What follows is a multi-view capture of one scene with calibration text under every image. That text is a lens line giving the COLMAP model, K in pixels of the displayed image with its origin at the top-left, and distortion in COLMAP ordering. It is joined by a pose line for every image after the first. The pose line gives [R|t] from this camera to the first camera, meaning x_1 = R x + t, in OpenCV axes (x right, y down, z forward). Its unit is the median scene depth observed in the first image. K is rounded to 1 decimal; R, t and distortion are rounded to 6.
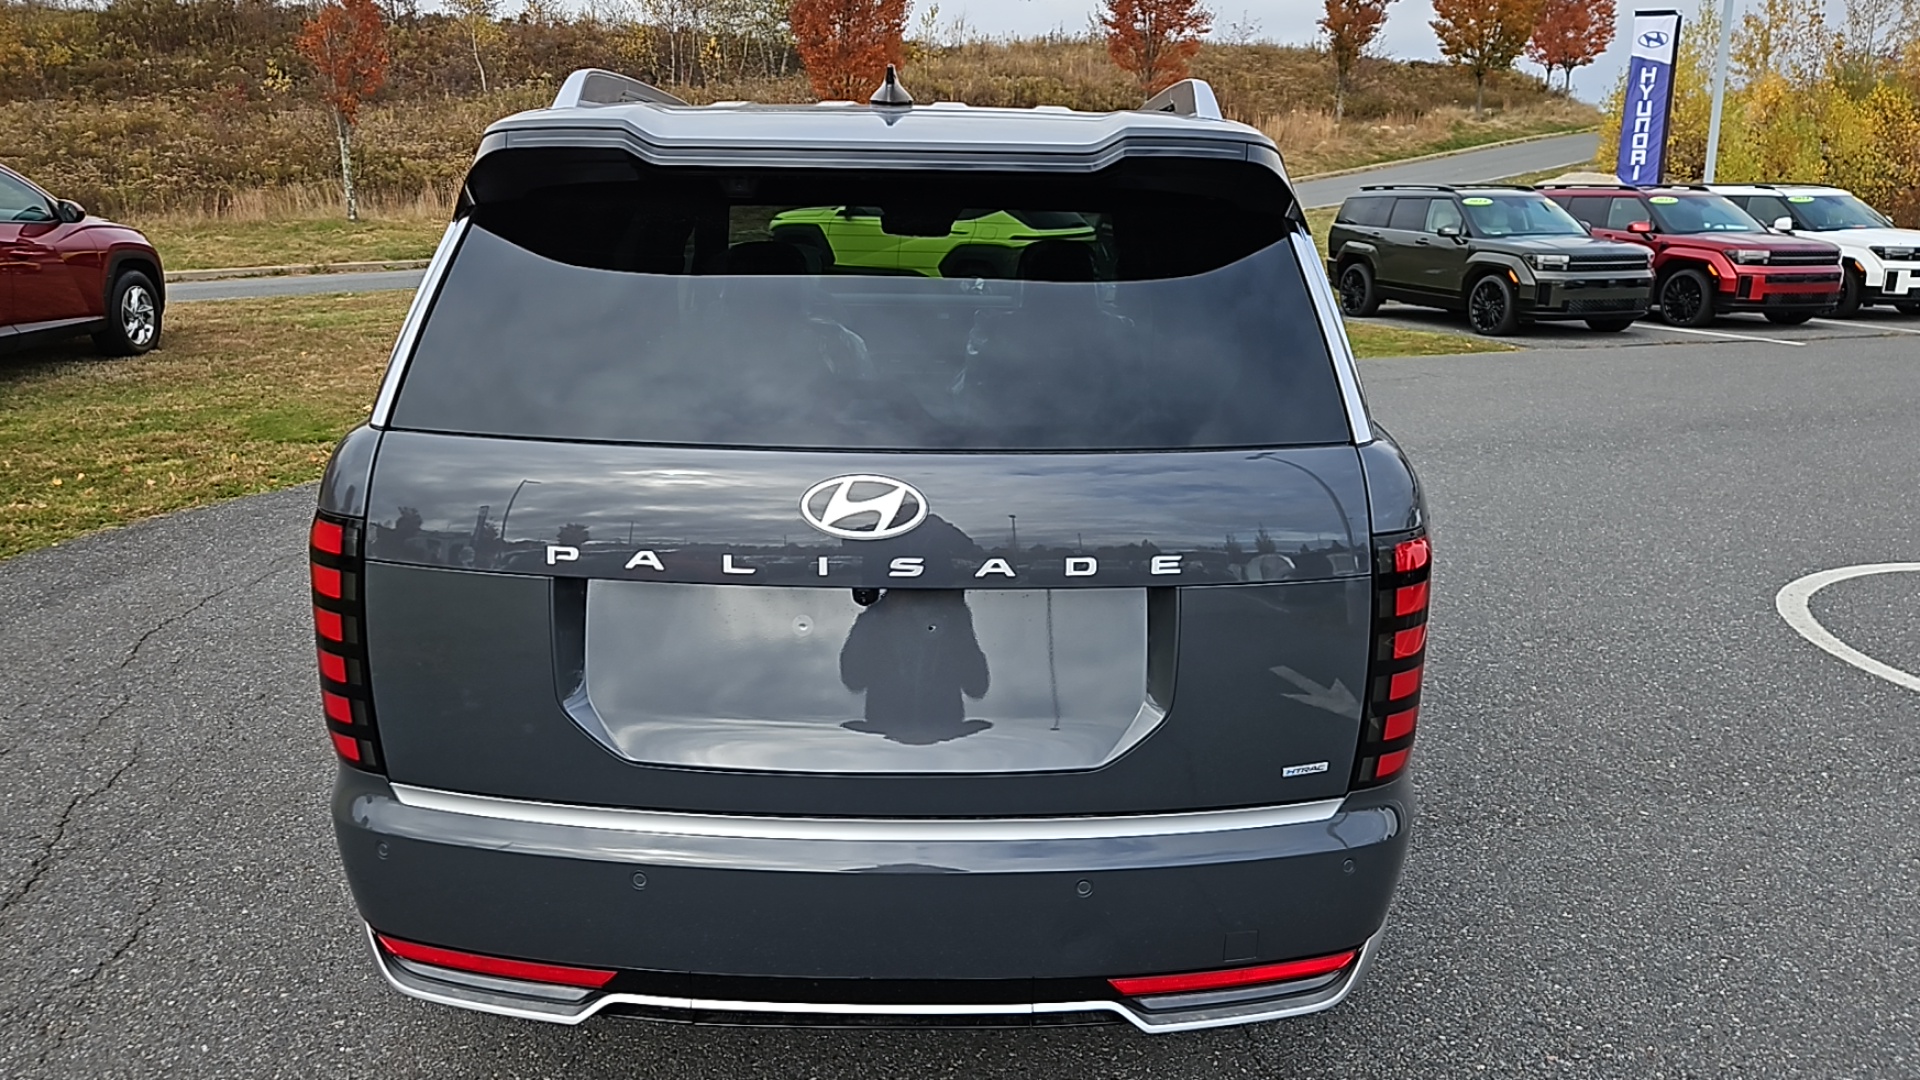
lens RADIAL K [[1461.0, 0, 960.9], [0, 1461.0, 546.8], [0, 0, 1]] dist [0.097838, -0.095524]
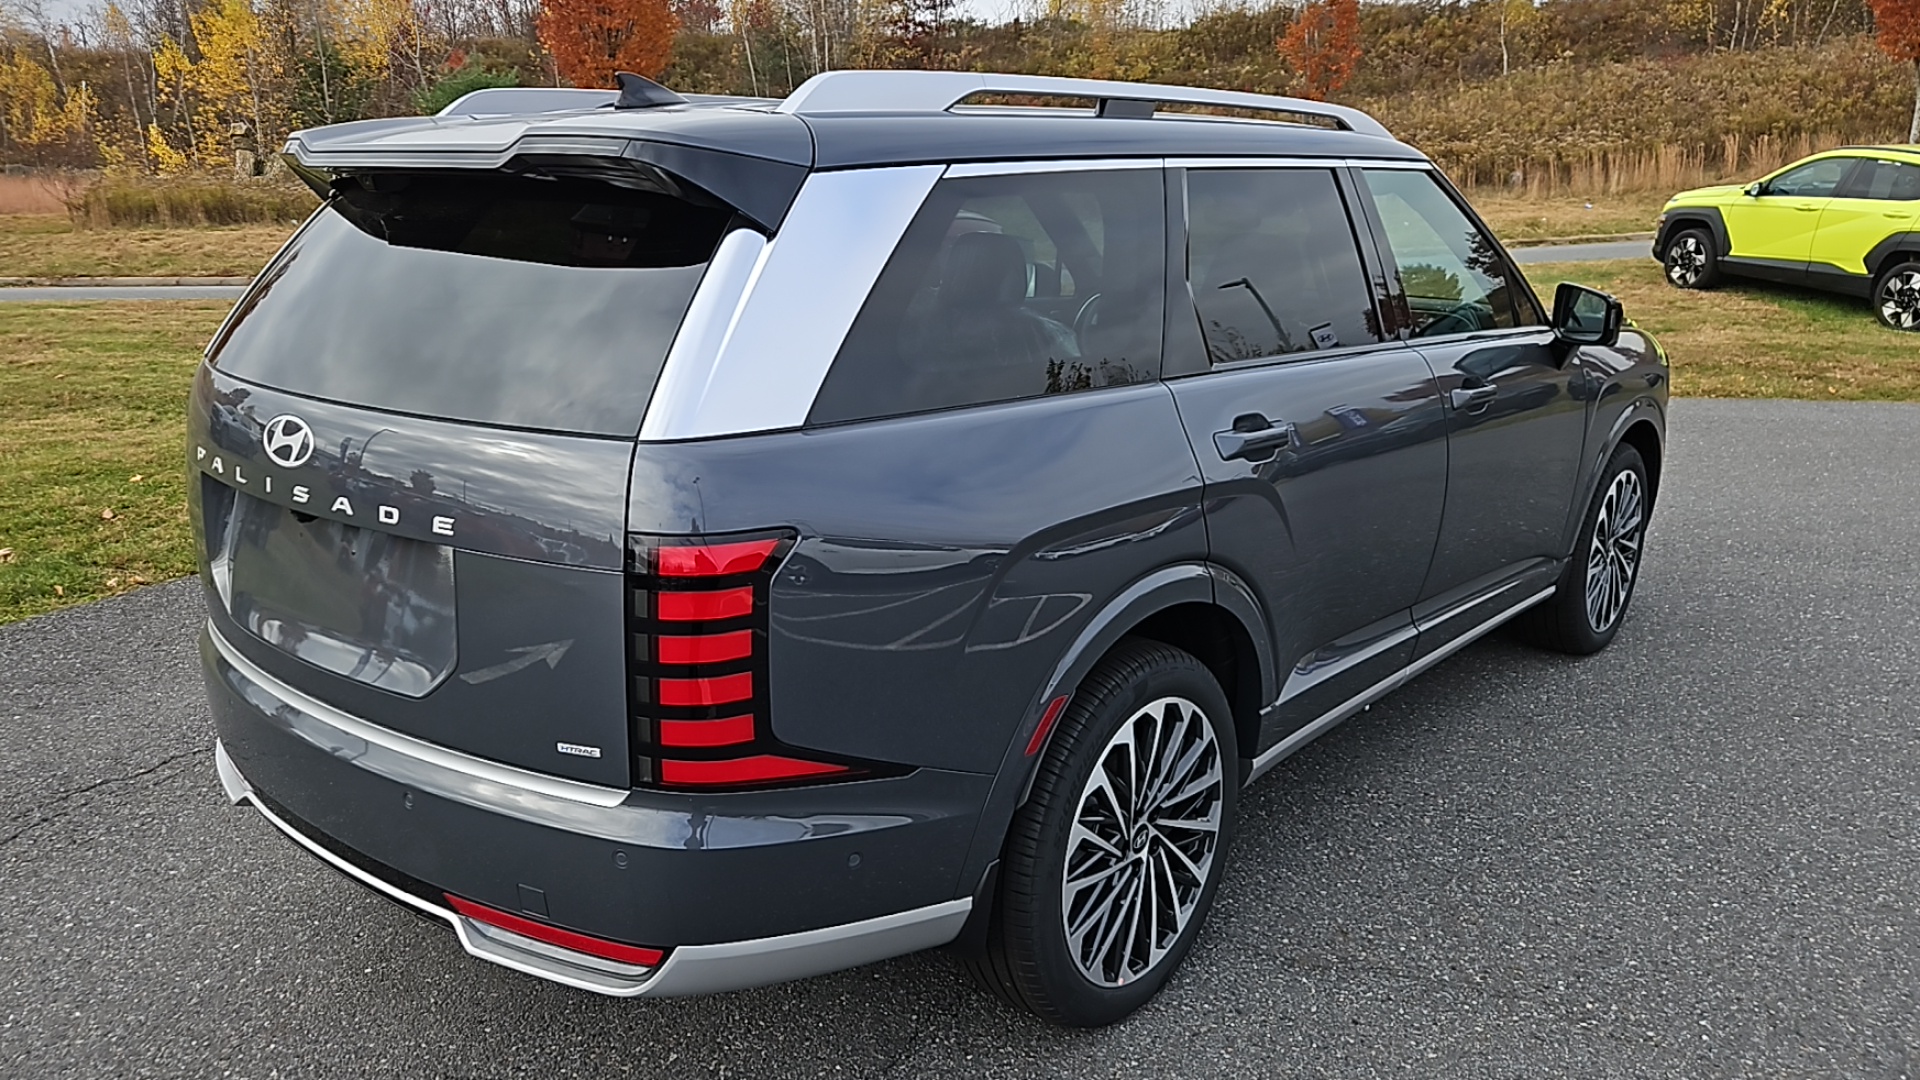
lens RADIAL K [[1461.0, 0, 960.9], [0, 1461.0, 546.8], [0, 0, 1]] dist [0.097838, -0.095524]
pose [[0.741268, 0.152362, -0.653688, 0.104152], [-0.146348, 0.987152, 0.064130, -0.009015], [0.655060, 0.048129, 0.754042, 0.037927]]
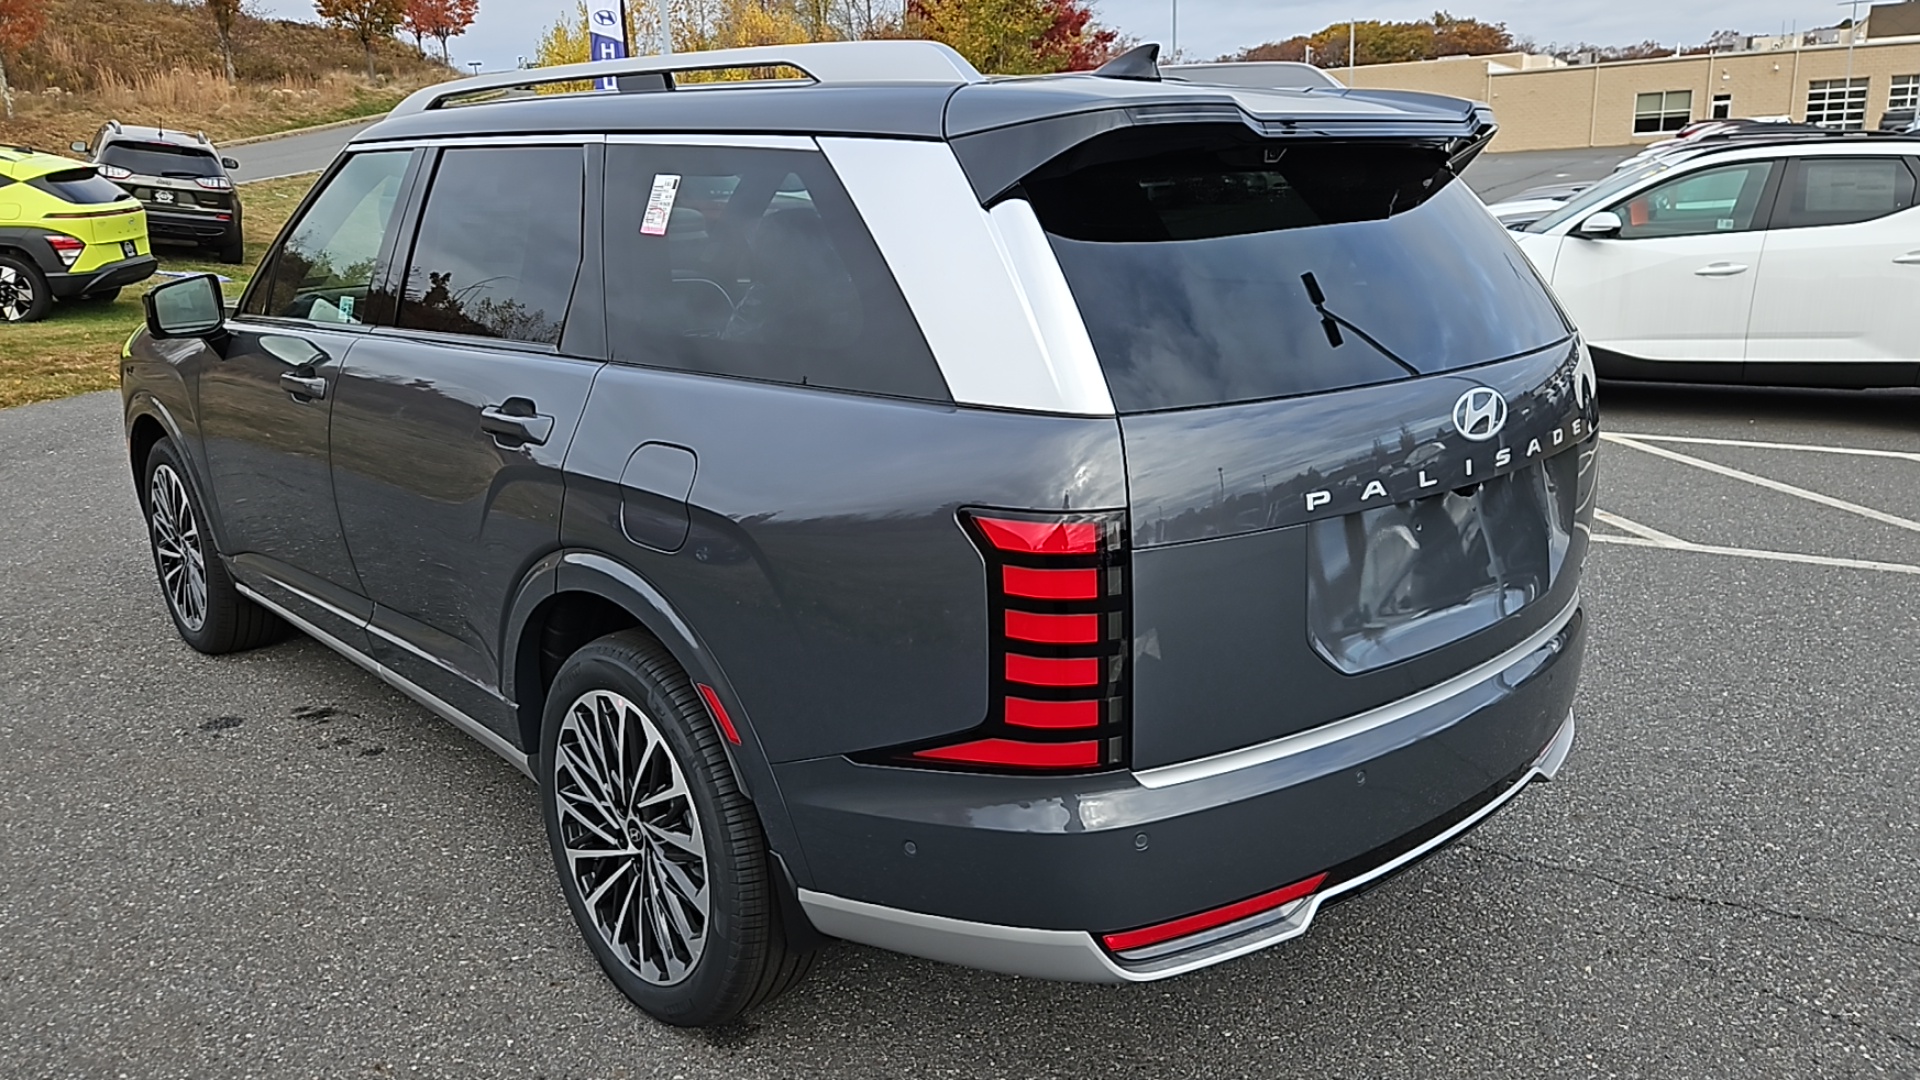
lens RADIAL K [[1461.0, 0, 960.9], [0, 1461.0, 546.8], [0, 0, 1]] dist [0.097838, -0.095524]
pose [[0.723679, -0.195712, 0.661805, -0.106594], [0.182139, 0.979110, 0.090379, -0.009541], [-0.665668, 0.055135, 0.744208, 0.033413]]
